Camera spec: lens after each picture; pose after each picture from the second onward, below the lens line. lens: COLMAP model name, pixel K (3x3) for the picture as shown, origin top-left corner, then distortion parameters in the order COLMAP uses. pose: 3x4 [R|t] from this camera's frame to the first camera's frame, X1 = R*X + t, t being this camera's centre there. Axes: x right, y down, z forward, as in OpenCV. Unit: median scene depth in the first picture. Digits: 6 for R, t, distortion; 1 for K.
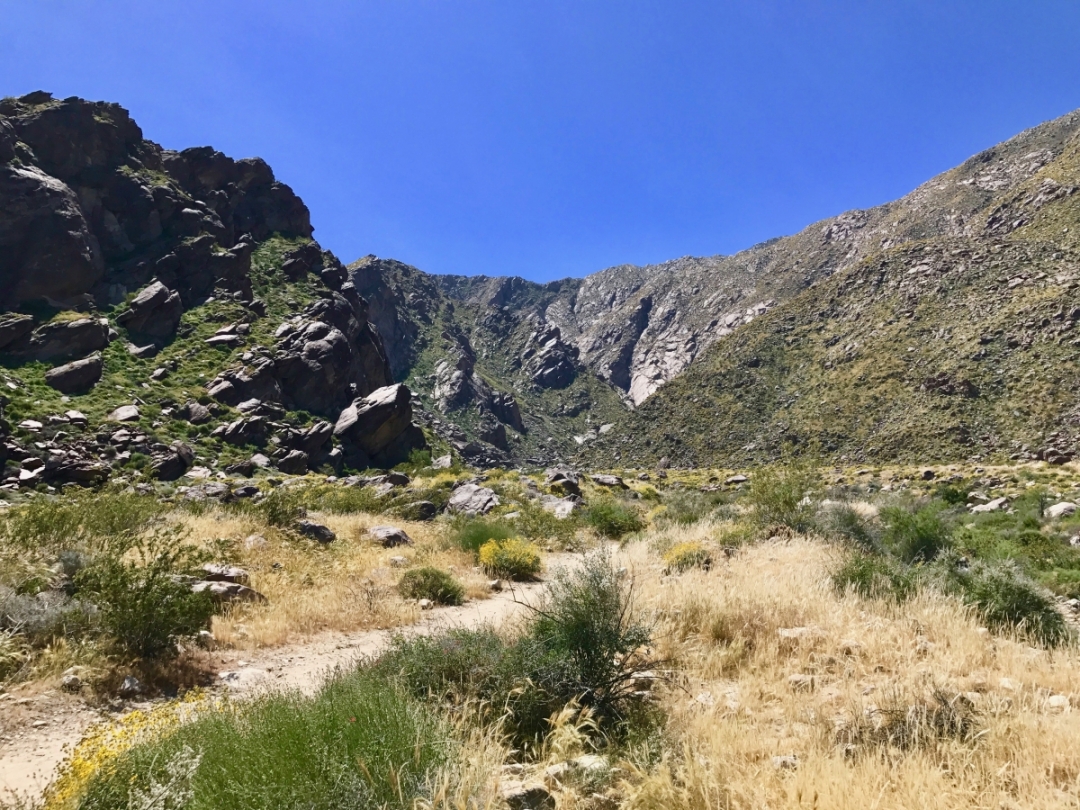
lens RADIAL K [[884.6, 0, 507.7], [0, 884.6, 431.1], [0, 0, 1]] dist [-0.014473, 0.013133]
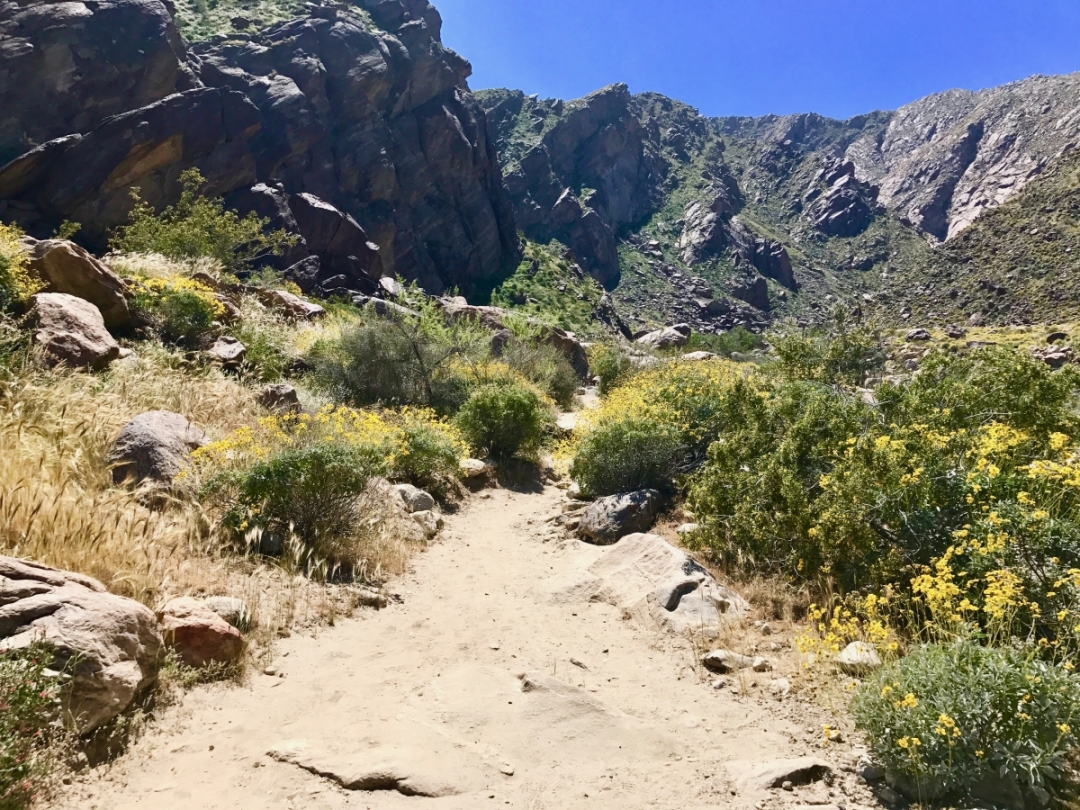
lens RADIAL K [[884.6, 0, 522.9], [0, 884.6, 408.5], [0, 0, 1]] dist [-0.014473, 0.013133]
pose [[0.950892, 0.030242, -0.308041, 0.033290], [0.007553, 0.992652, 0.120768, 0.010484], [0.309430, -0.117164, 0.943677, 0.142740]]
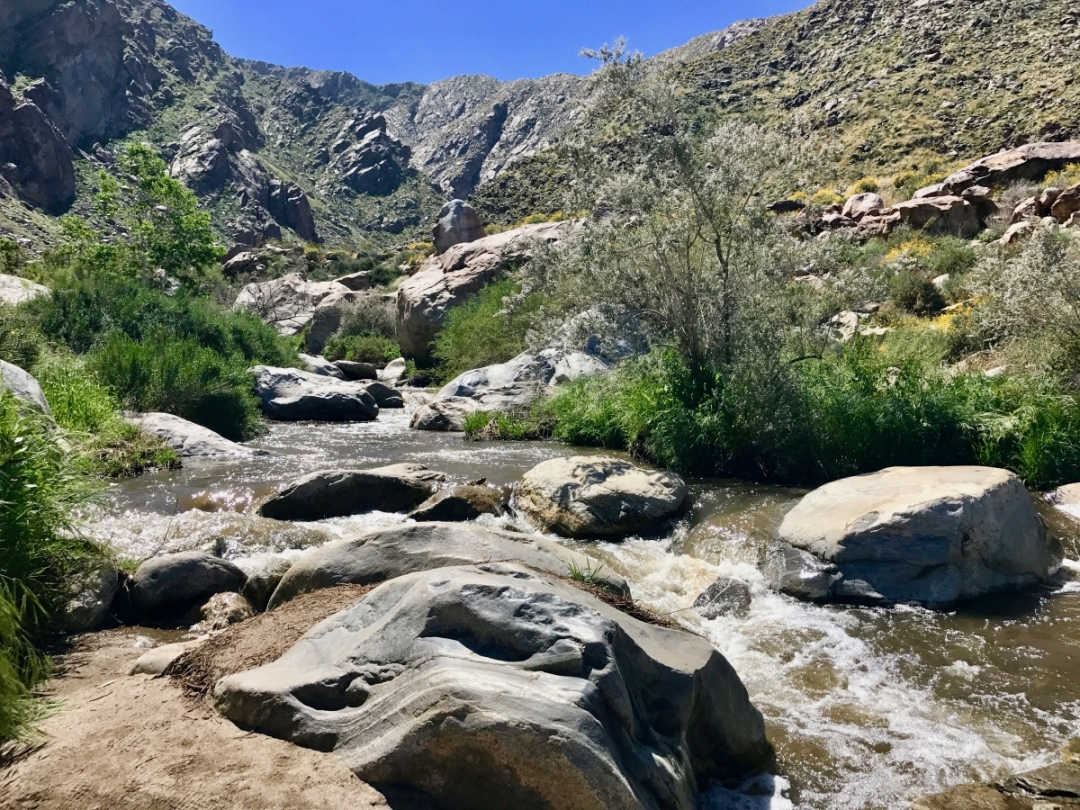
lens RADIAL K [[884.6, 0, 542.2], [0, 884.6, 410.5], [0, 0, 1]] dist [-0.014473, 0.013133]
pose [[0.975998, 0.031525, 0.215486, 0.044703], [-0.062059, 0.988703, 0.136438, 0.024917], [-0.208751, -0.146537, 0.966928, 0.265025]]
